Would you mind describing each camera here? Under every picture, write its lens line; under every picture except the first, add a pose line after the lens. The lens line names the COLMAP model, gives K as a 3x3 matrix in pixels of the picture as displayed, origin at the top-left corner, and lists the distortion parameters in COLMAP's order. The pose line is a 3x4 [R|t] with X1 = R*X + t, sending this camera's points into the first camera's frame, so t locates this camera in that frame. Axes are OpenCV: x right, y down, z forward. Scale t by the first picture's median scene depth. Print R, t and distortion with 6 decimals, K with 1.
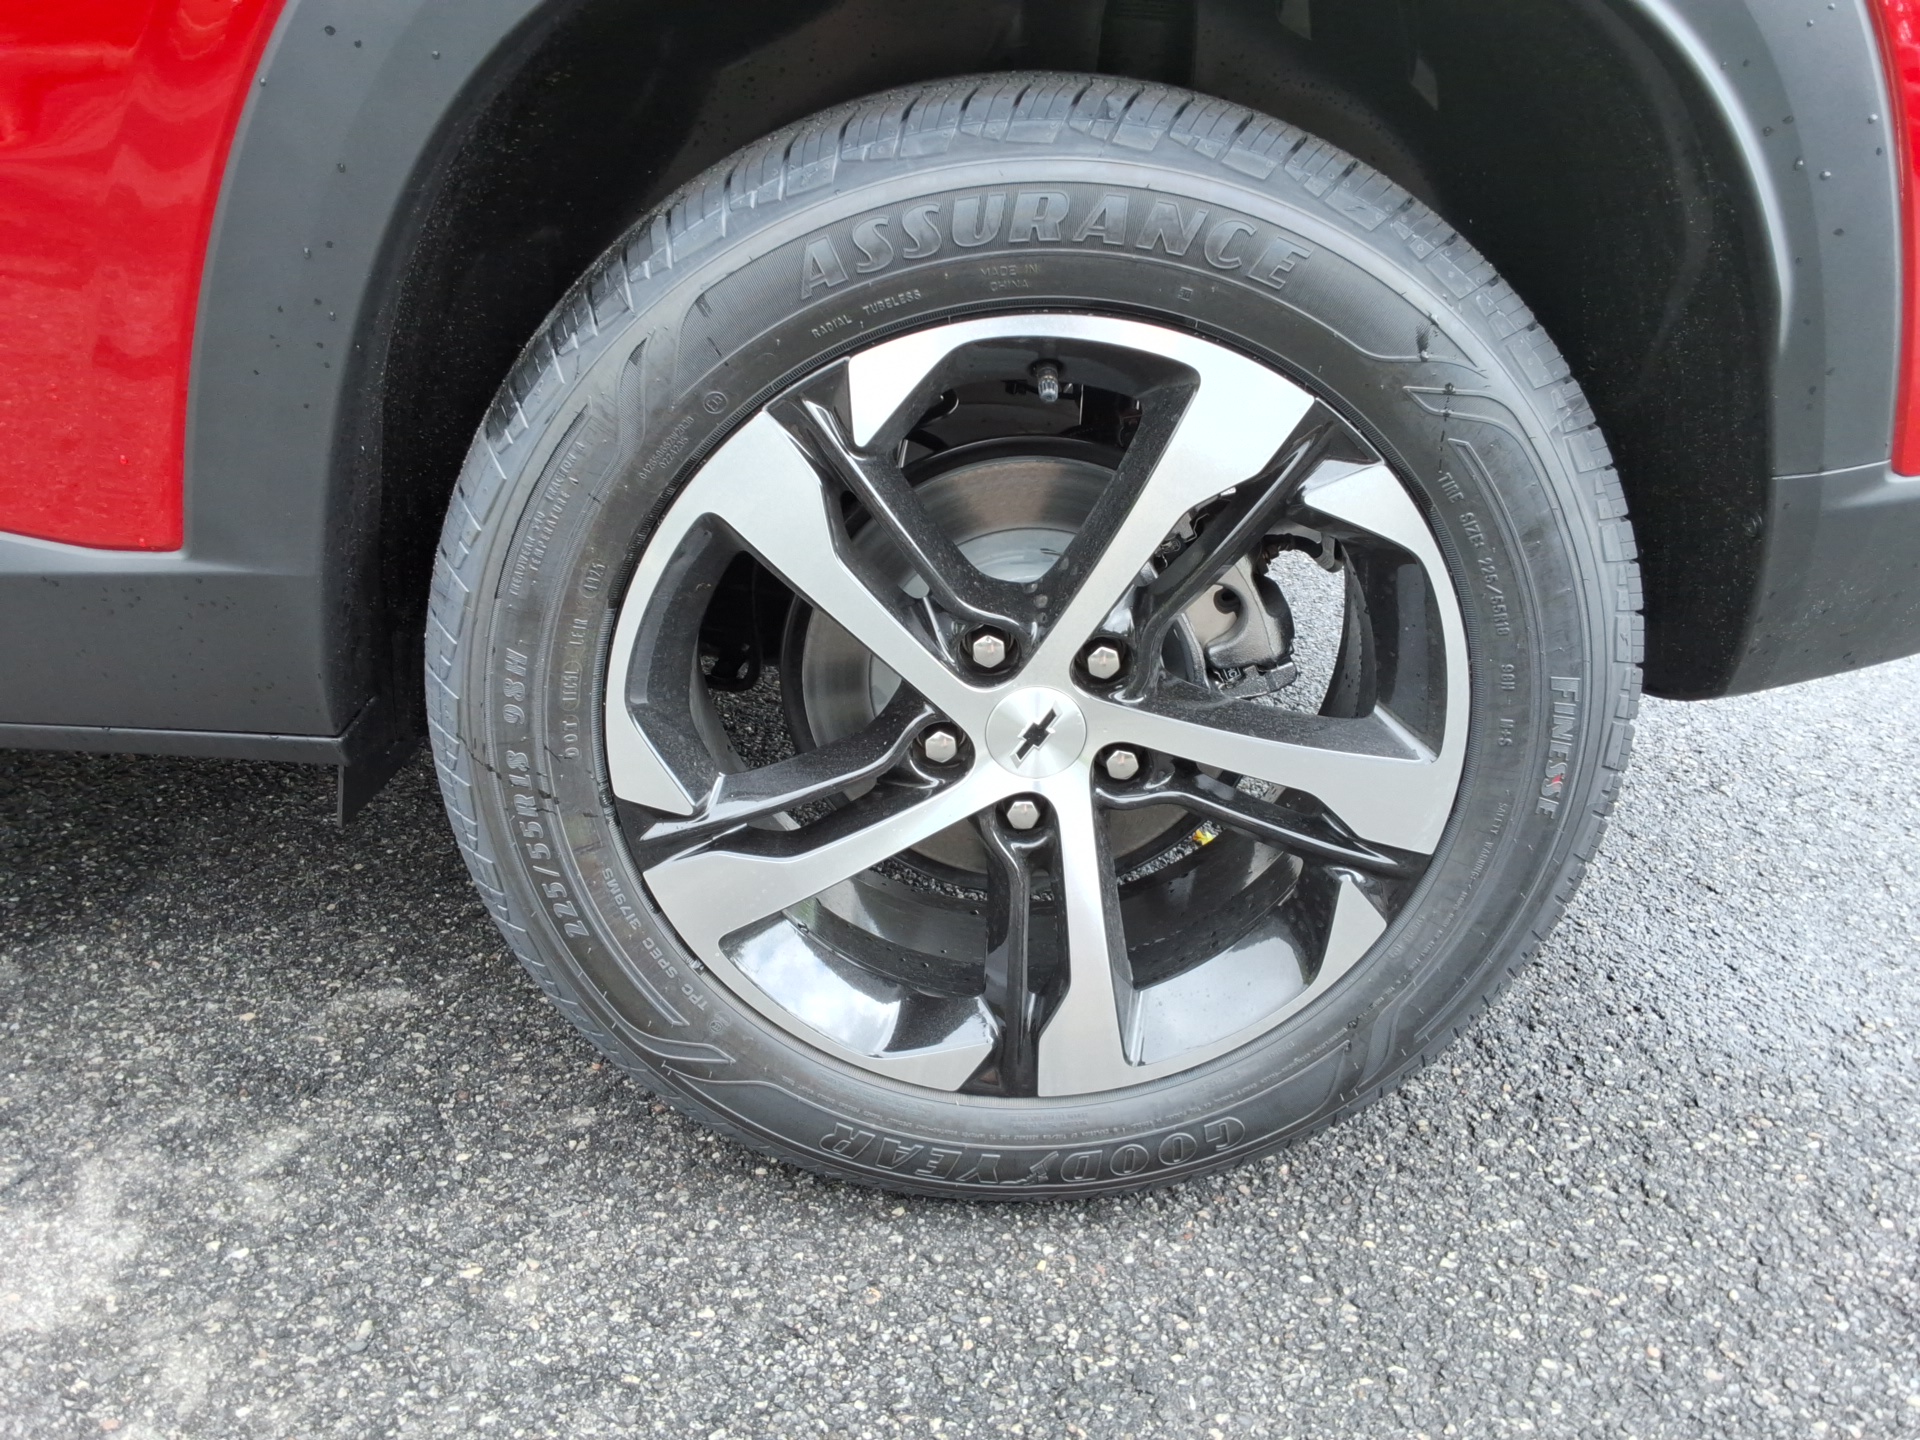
lens RADIAL K [[1531.4, 0, 971.0], [0, 1531.4, 715.0], [0, 0, 1]] dist [0.117179, -0.177312]
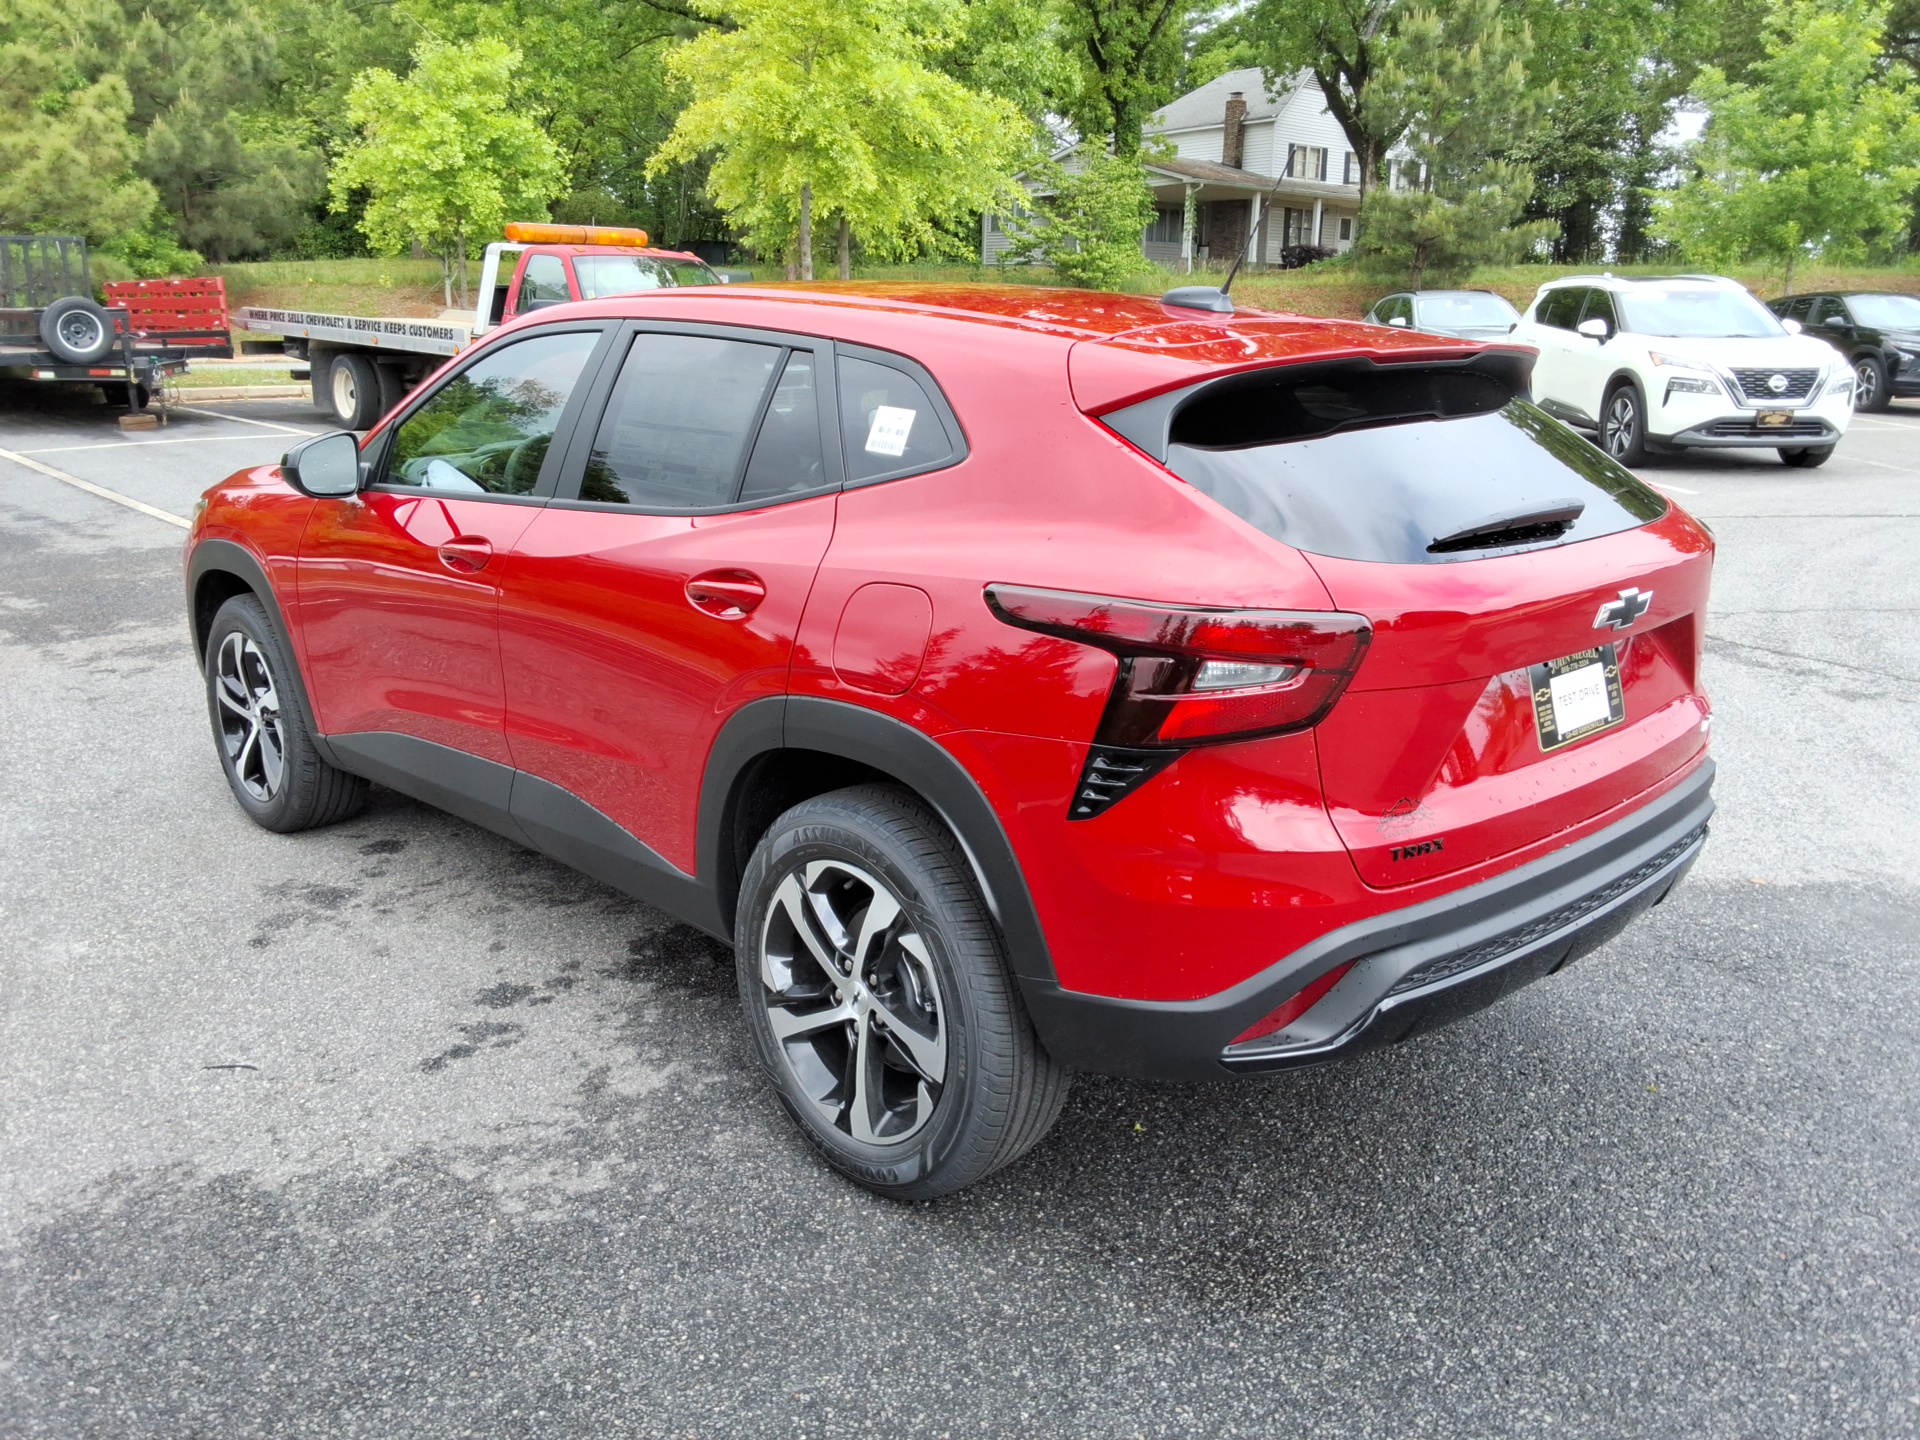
lens RADIAL K [[1534.9, 0, 980.7], [0, 1534.9, 716.0], [0, 0, 1]] dist [0.123821, -0.201046]
pose [[0.679541, 0.144000, -0.719367, 2.228137], [-0.293158, 0.952158, -0.086329, -0.314283], [0.672520, 0.269553, 0.689245, -1.004419]]
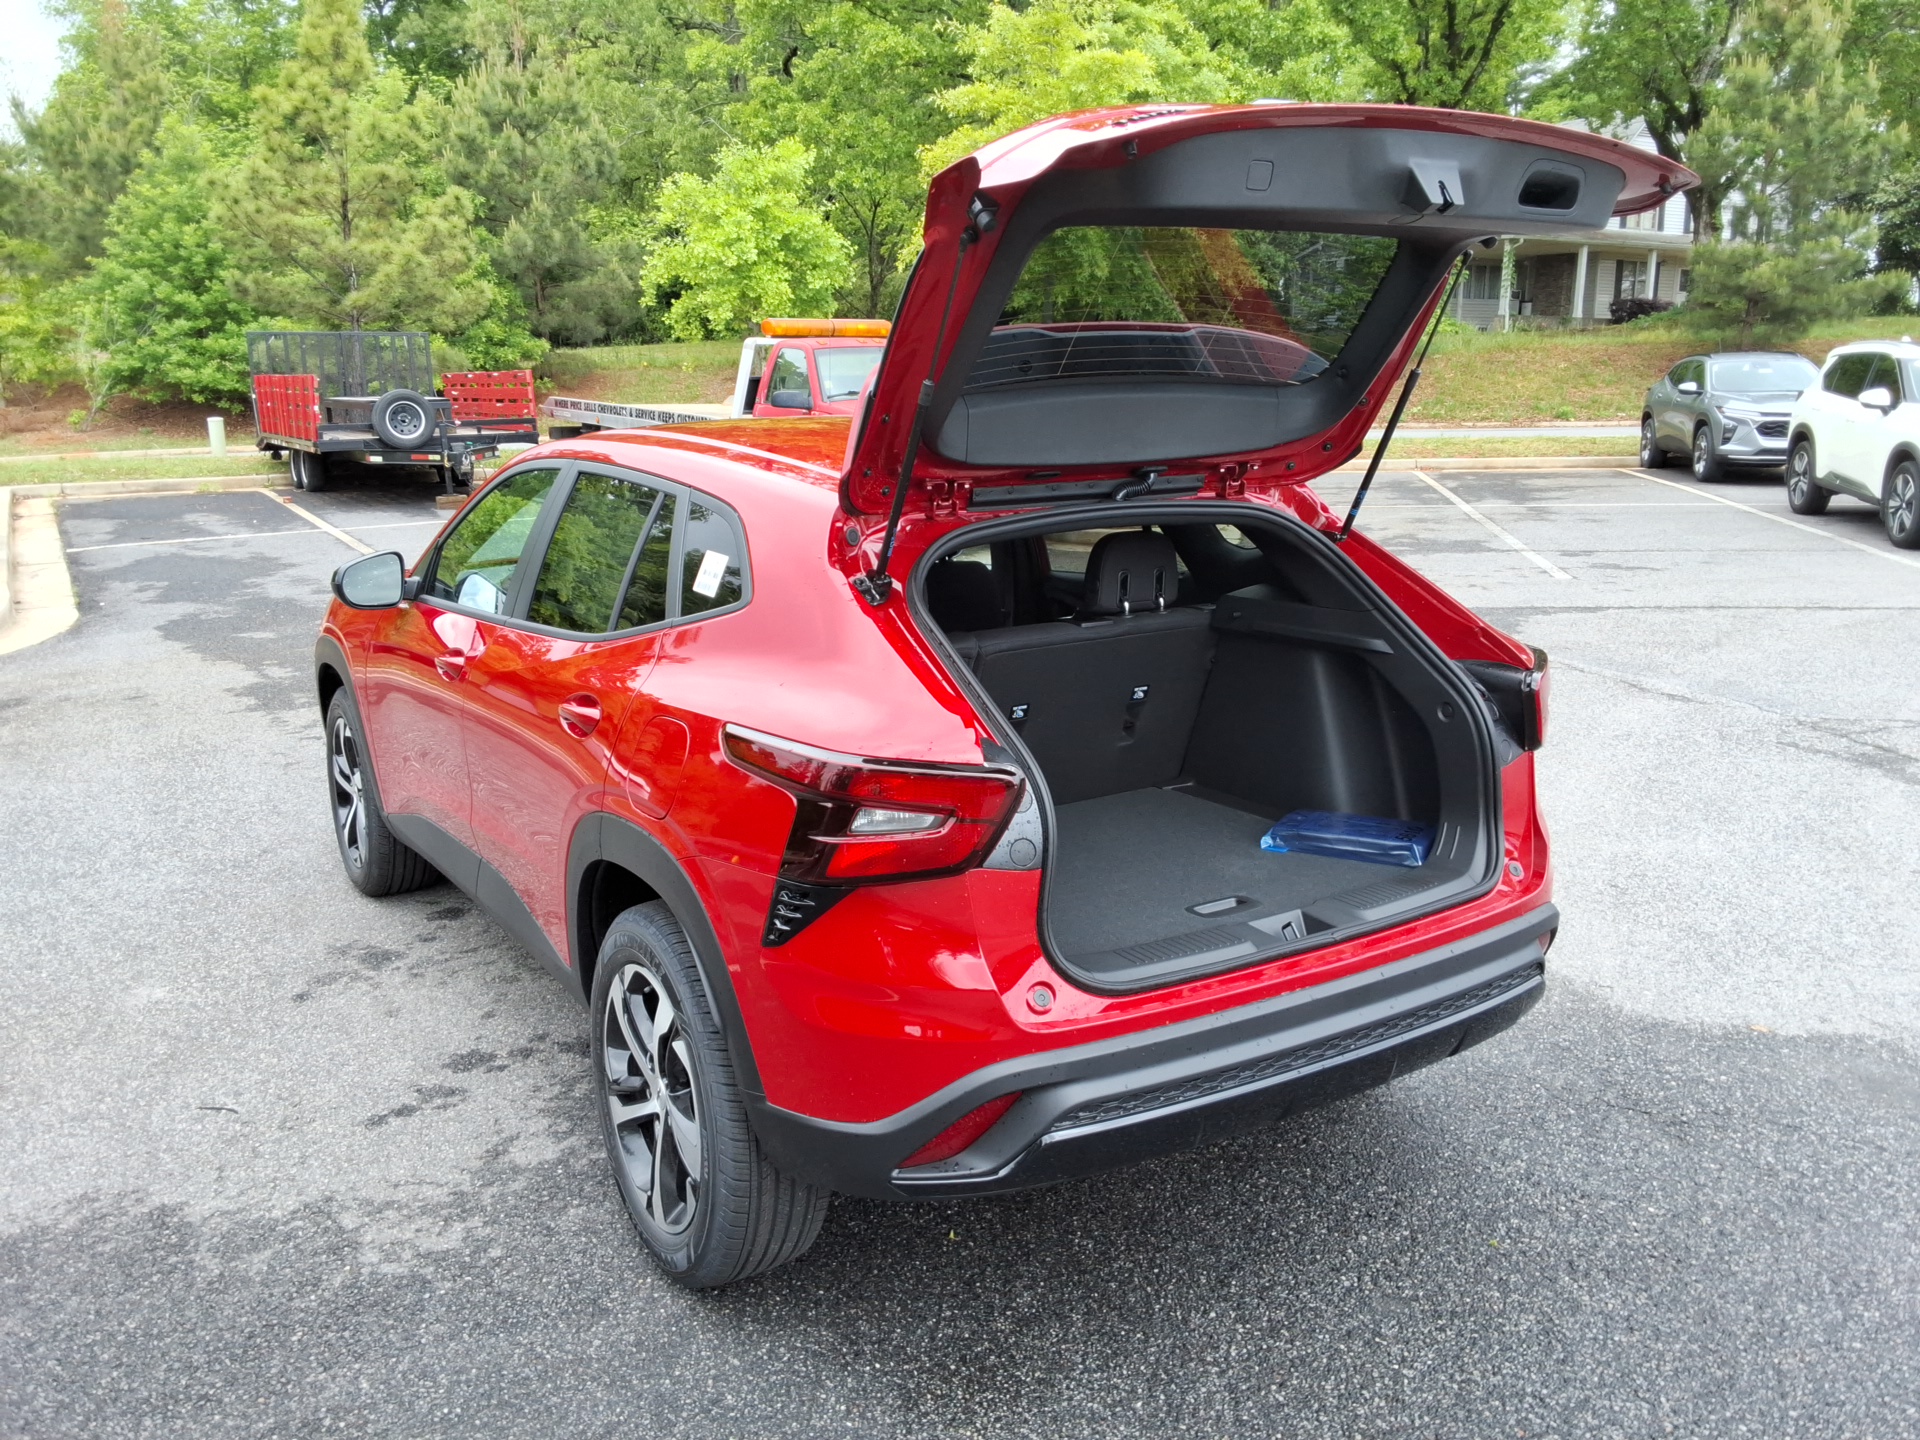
lens RADIAL K [[1541.5, 0, 977.9], [0, 1541.5, 717.8], [0, 0, 1]] dist [0.118996, -0.190029]
pose [[0.515540, 0.132344, -0.846584, 2.992241], [-0.336559, 0.939873, -0.058025, -0.750943], [0.788002, 0.314840, 0.529083, -0.427123]]
